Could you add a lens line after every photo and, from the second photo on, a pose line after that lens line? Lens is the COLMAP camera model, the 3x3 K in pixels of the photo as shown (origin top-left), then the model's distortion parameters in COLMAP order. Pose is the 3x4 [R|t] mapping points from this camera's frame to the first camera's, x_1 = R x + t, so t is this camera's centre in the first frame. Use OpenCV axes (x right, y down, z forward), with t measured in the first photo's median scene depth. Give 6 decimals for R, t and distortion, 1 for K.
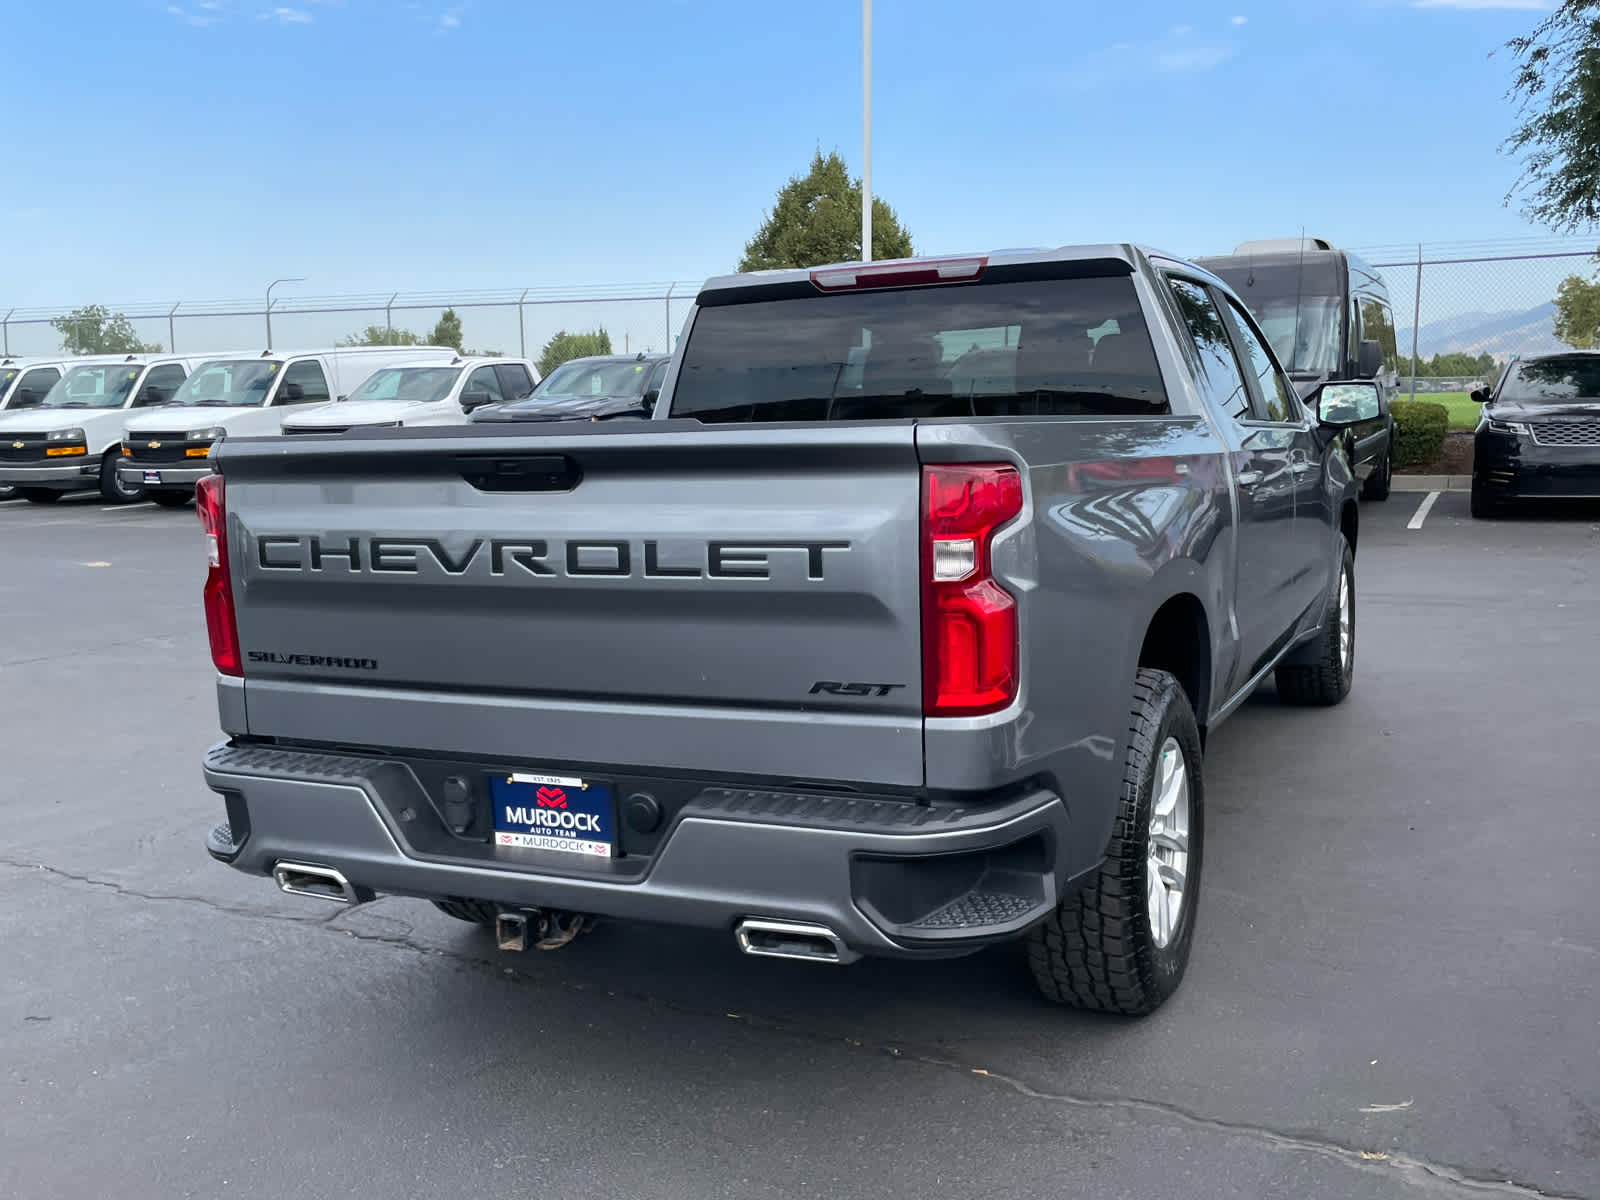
lens RADIAL K [[1495.5, 0, 814.0], [0, 1495.5, 603.0], [0, 0, 1]] dist [0.111103, -0.165584]
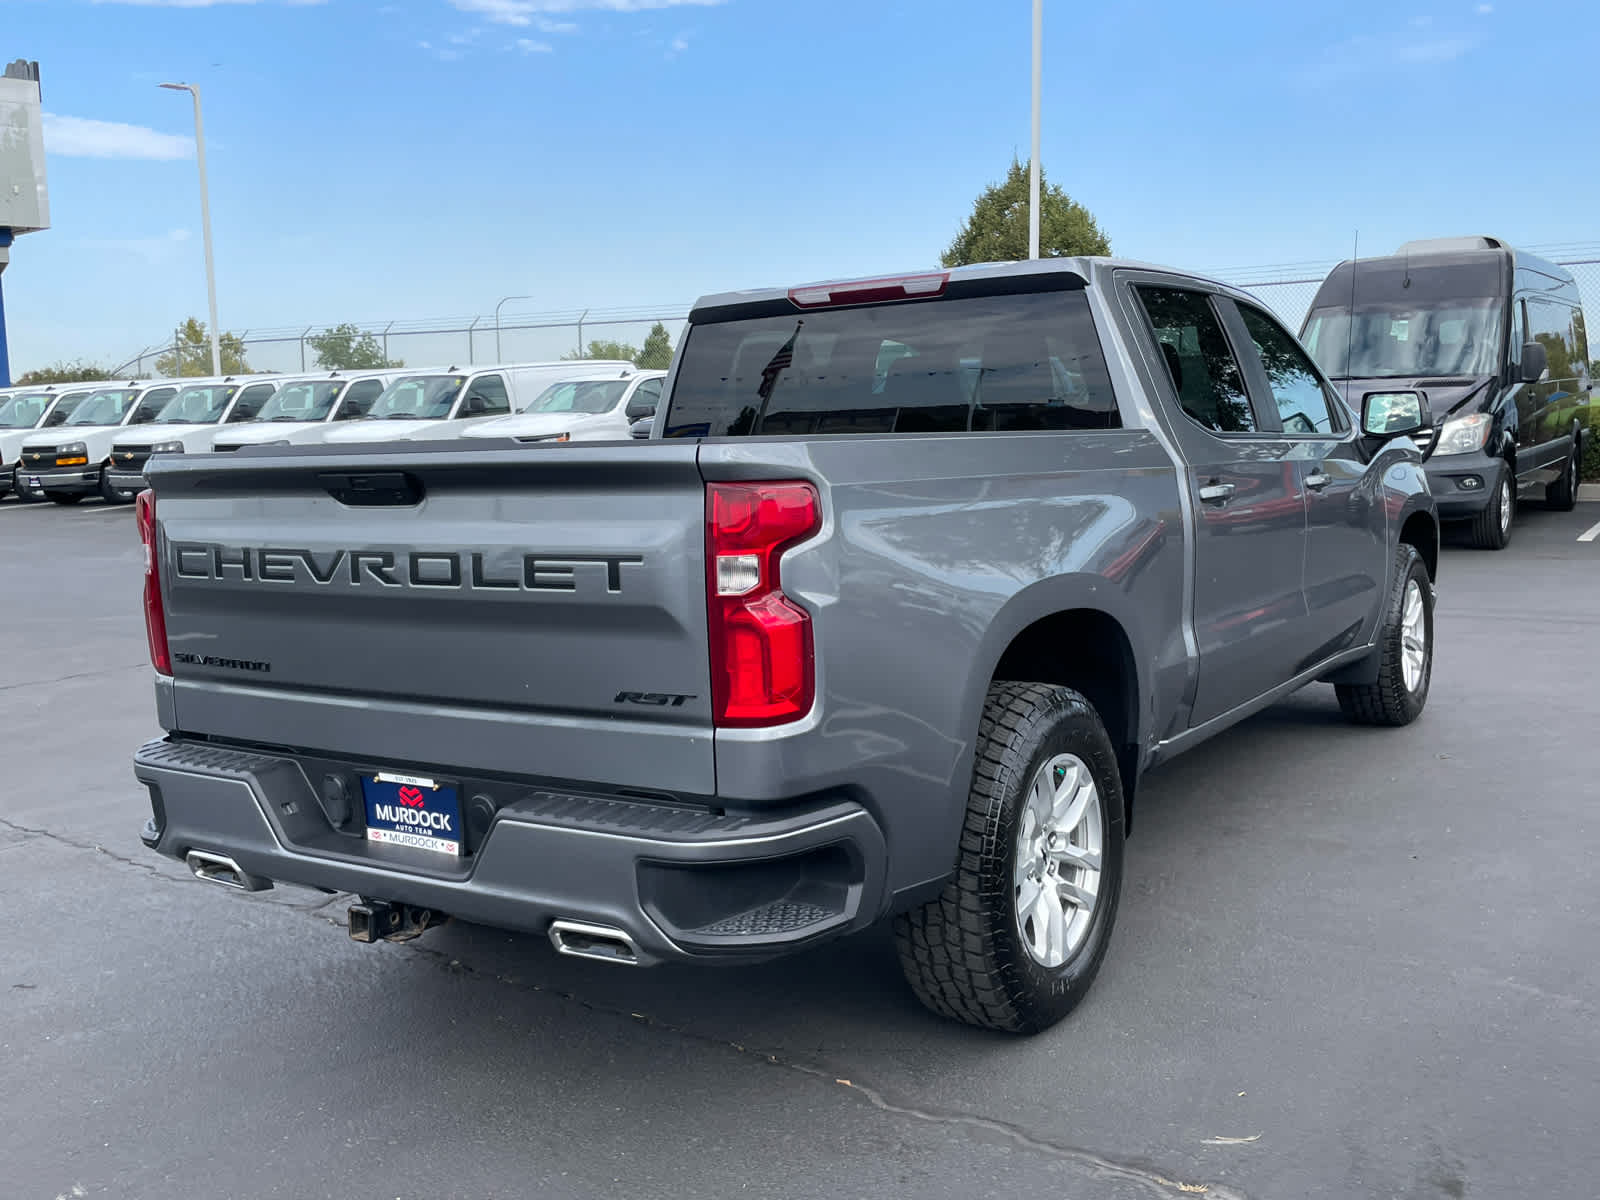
lens RADIAL K [[1494.5, 0, 819.1], [0, 1494.5, 582.1], [0, 0, 1]] dist [0.110943, -0.163856]
pose [[0.990144, 0.009906, -0.139702, 0.248877], [-0.012495, 0.999766, -0.017666, -0.005321], [0.139494, 0.019238, 0.990036, -0.006045]]
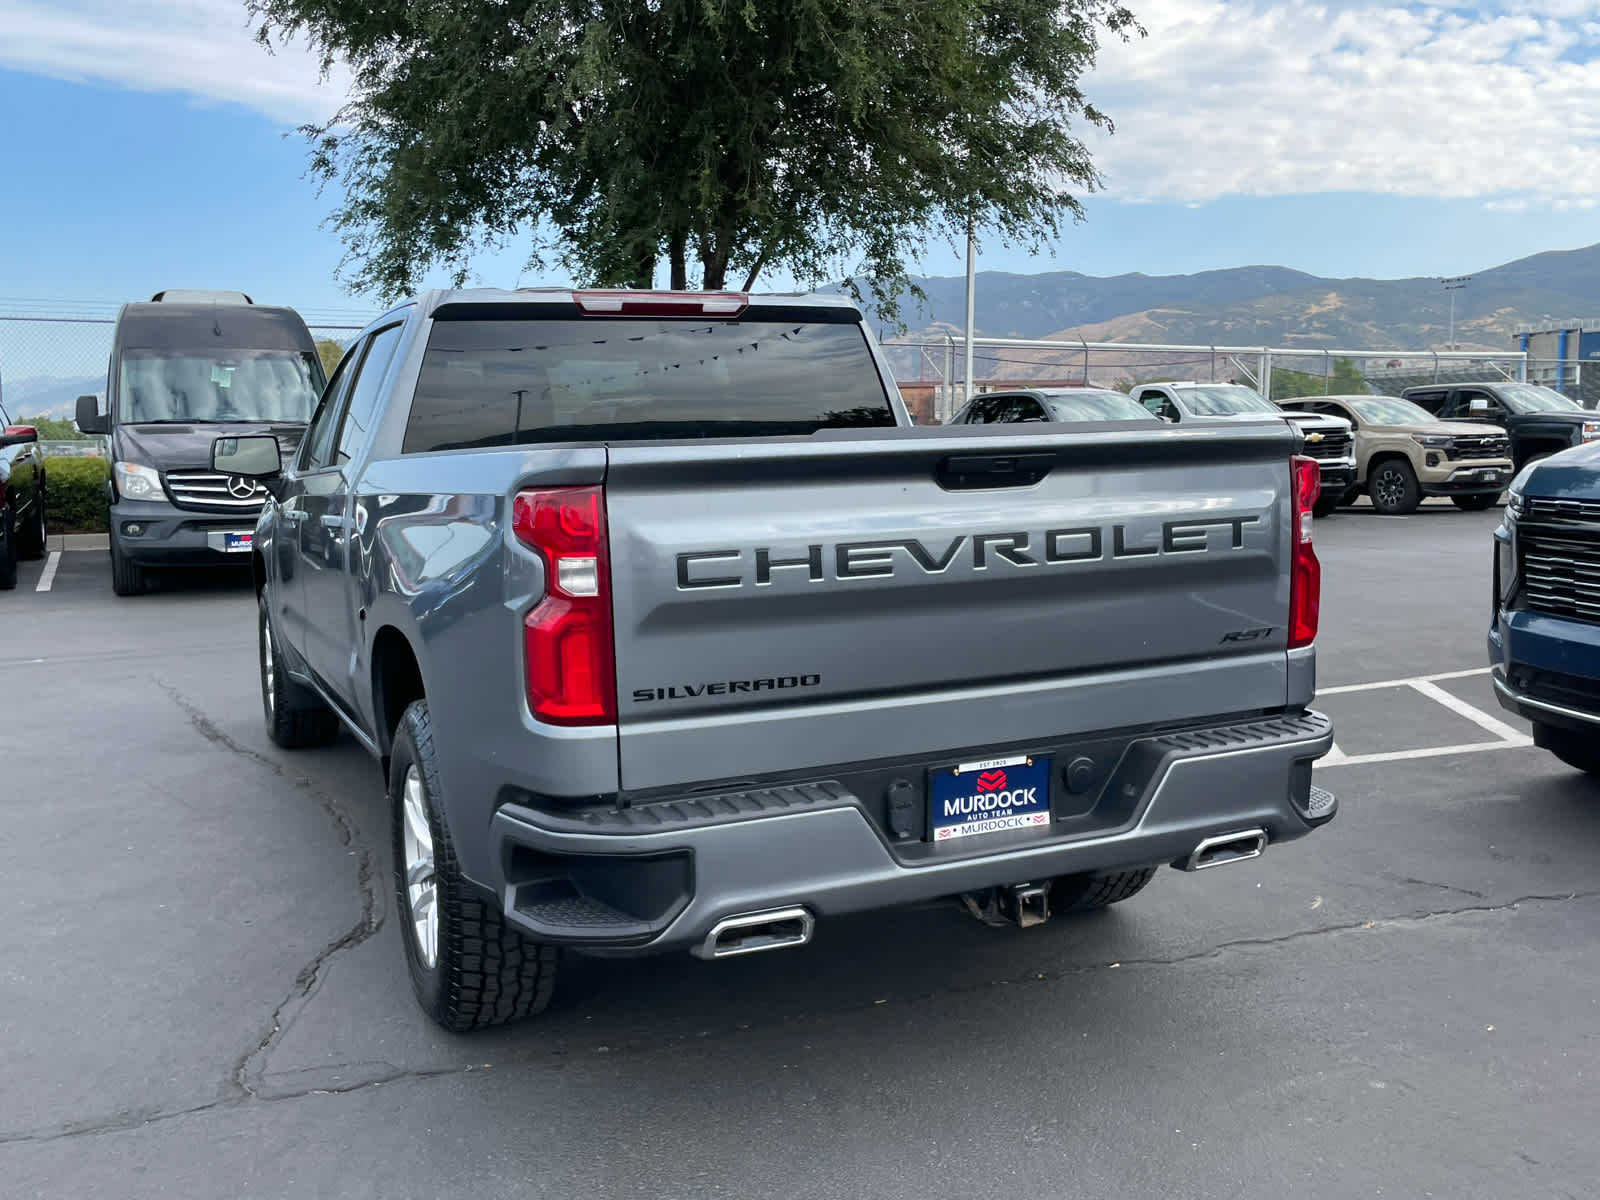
lens RADIAL K [[1494.5, 0, 819.1], [0, 1494.5, 582.1], [0, 0, 1]] dist [0.110943, -0.163856]
pose [[0.645344, -0.062049, 0.761368, -1.020591], [0.105043, 0.994436, -0.007993, -0.012269], [-0.756636, 0.085135, 0.648270, 0.395320]]
